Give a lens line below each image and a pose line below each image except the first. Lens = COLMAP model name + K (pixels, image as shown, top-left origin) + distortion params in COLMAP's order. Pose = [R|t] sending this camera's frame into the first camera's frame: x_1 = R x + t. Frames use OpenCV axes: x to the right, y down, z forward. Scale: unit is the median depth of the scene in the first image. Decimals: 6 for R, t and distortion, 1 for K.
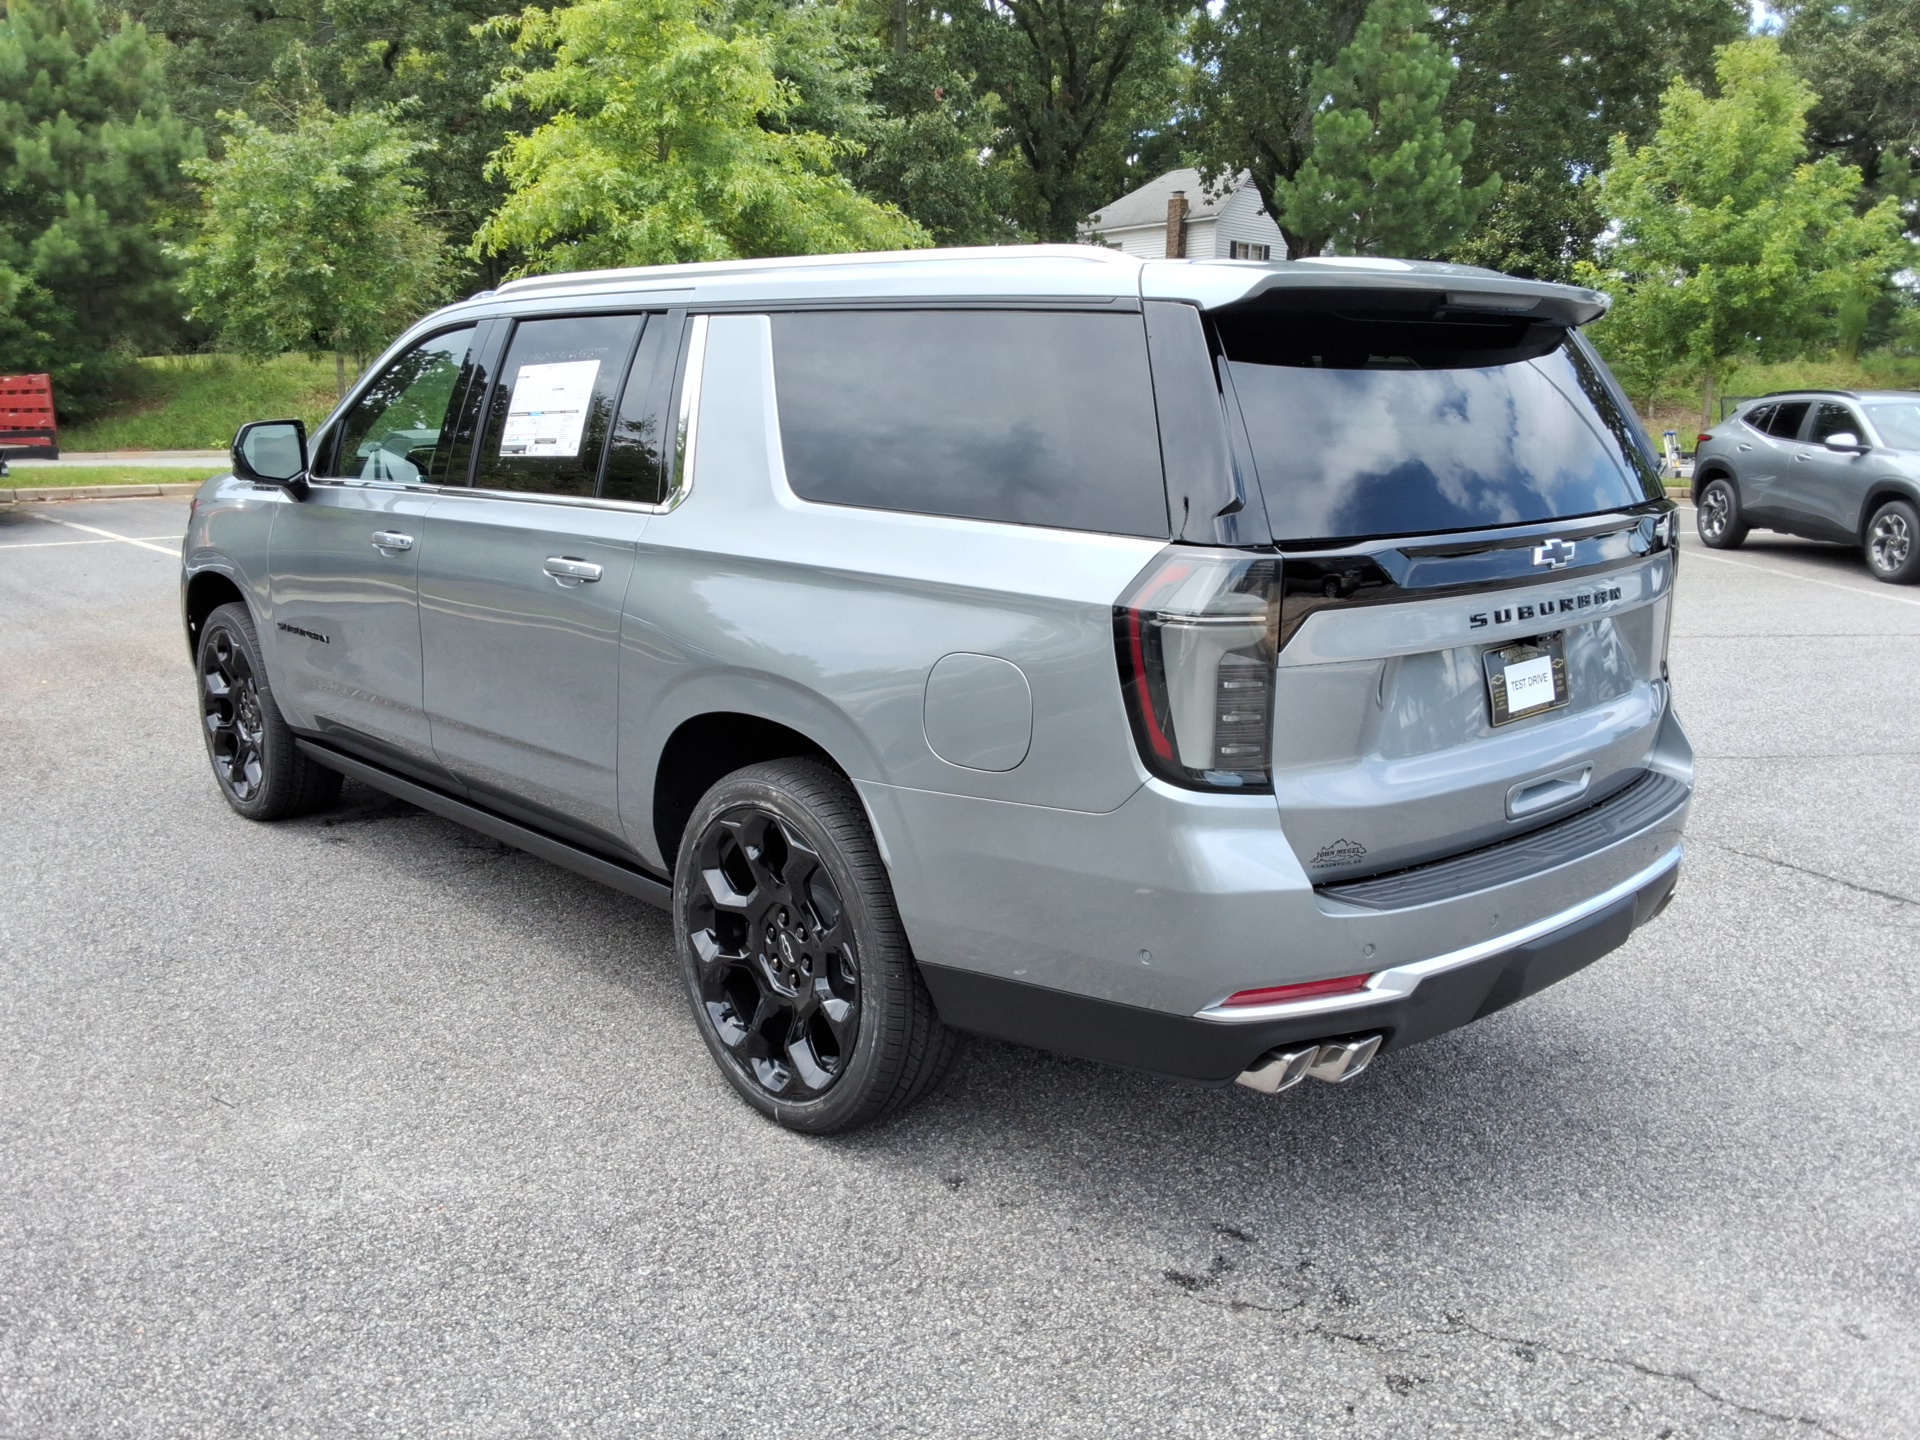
lens RADIAL K [[1549.7, 0, 972.3], [0, 1549.7, 692.5], [0, 0, 1]] dist [0.118710, -0.190036]
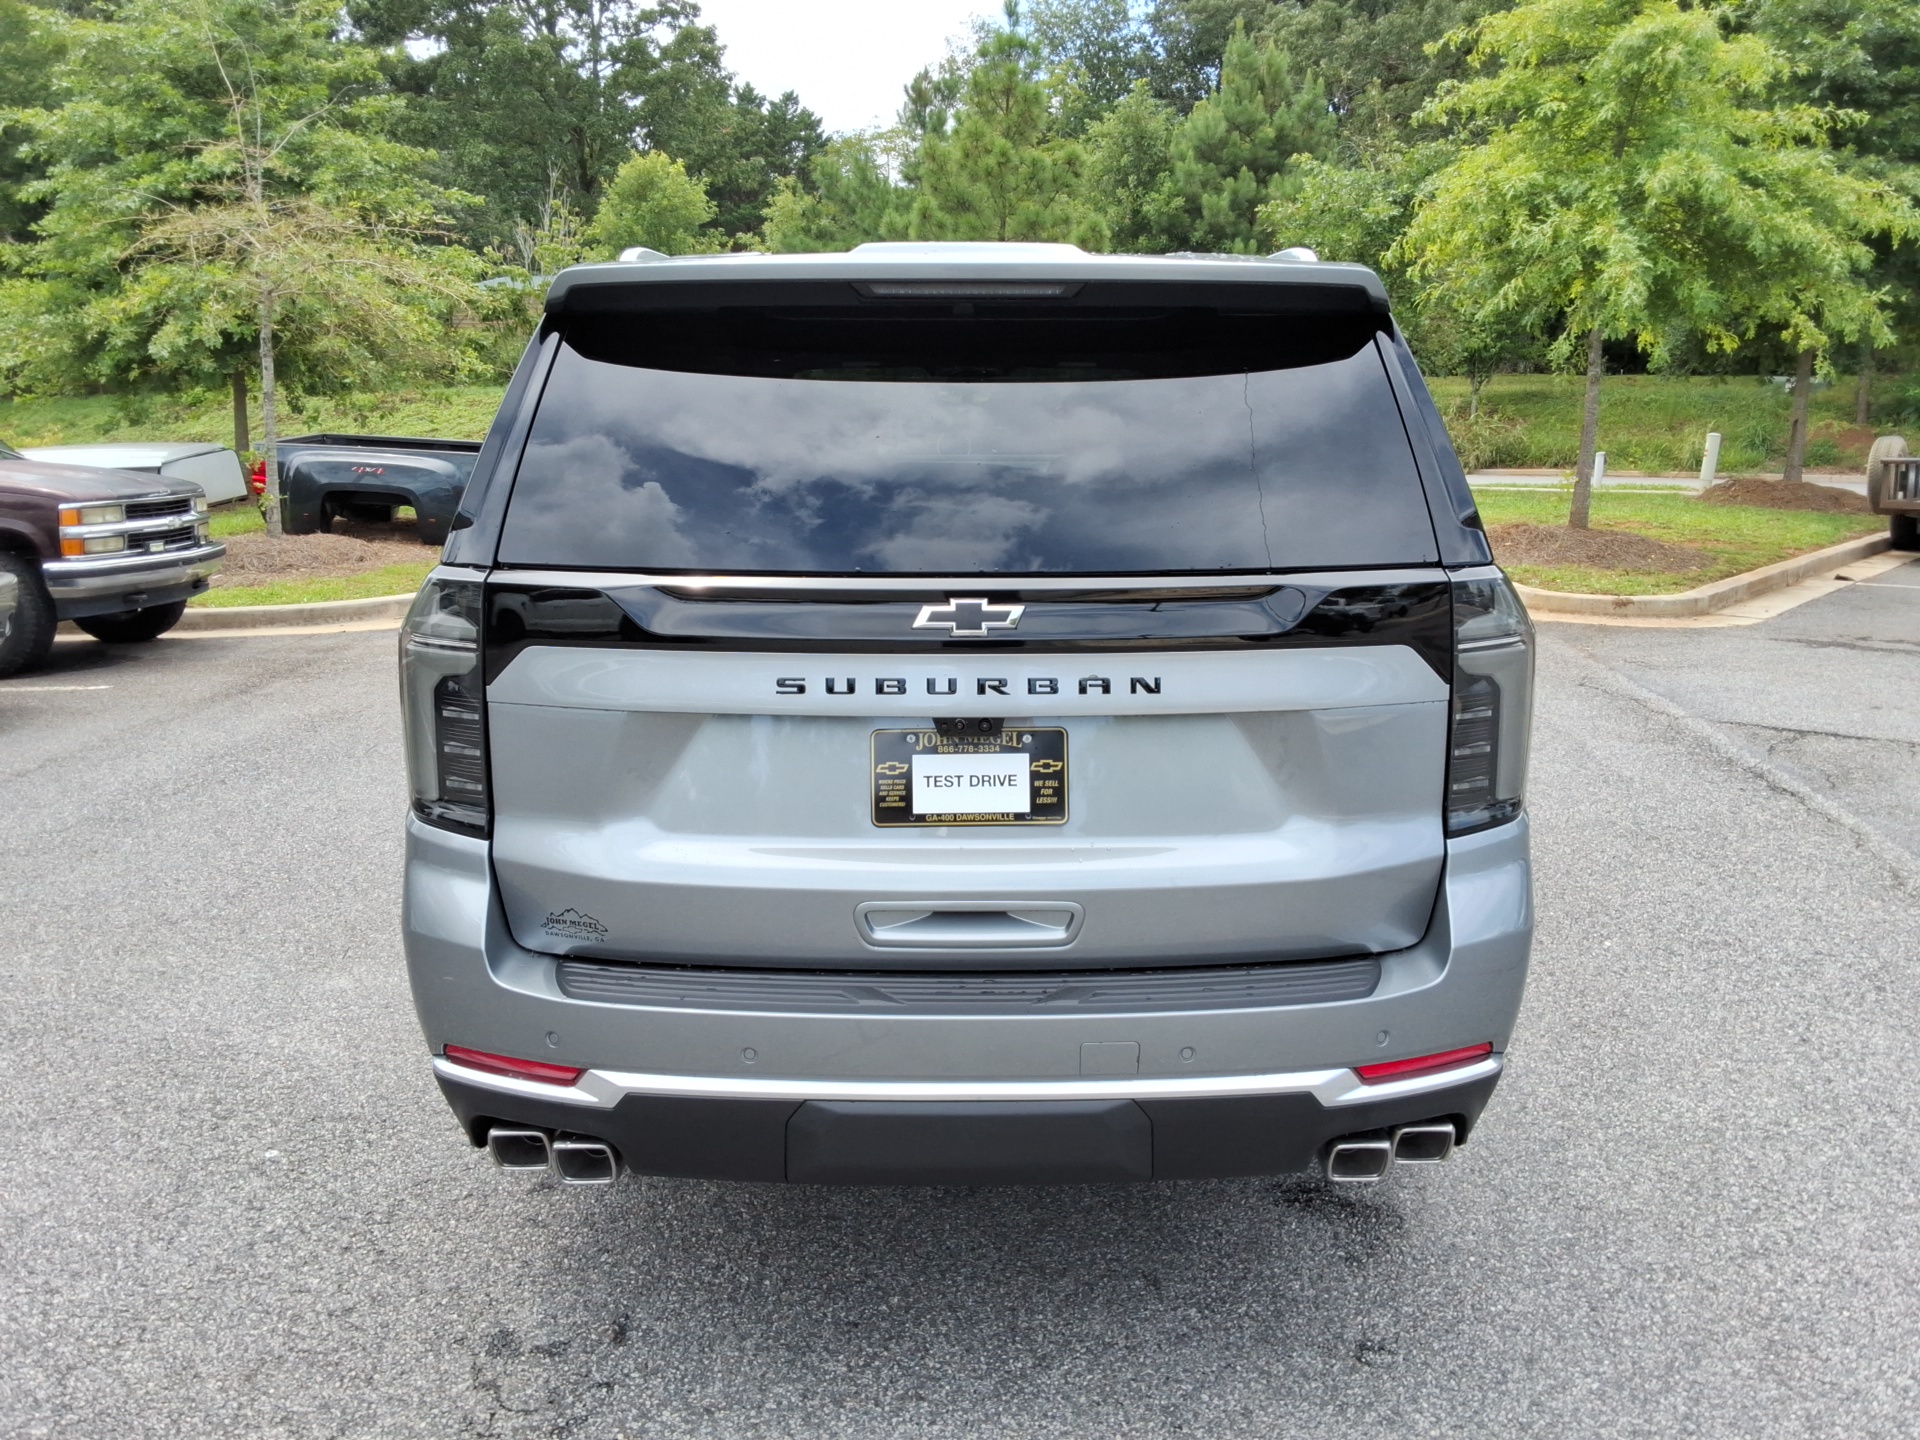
lens RADIAL K [[1549.7, 0, 972.3], [0, 1549.7, 692.5], [0, 0, 1]] dist [0.118710, -0.190036]
pose [[0.733706, 0.121812, -0.668459, 0.391975], [-0.130455, 0.990750, 0.037355, -0.035786], [0.666826, 0.059796, 0.742810, 0.195899]]
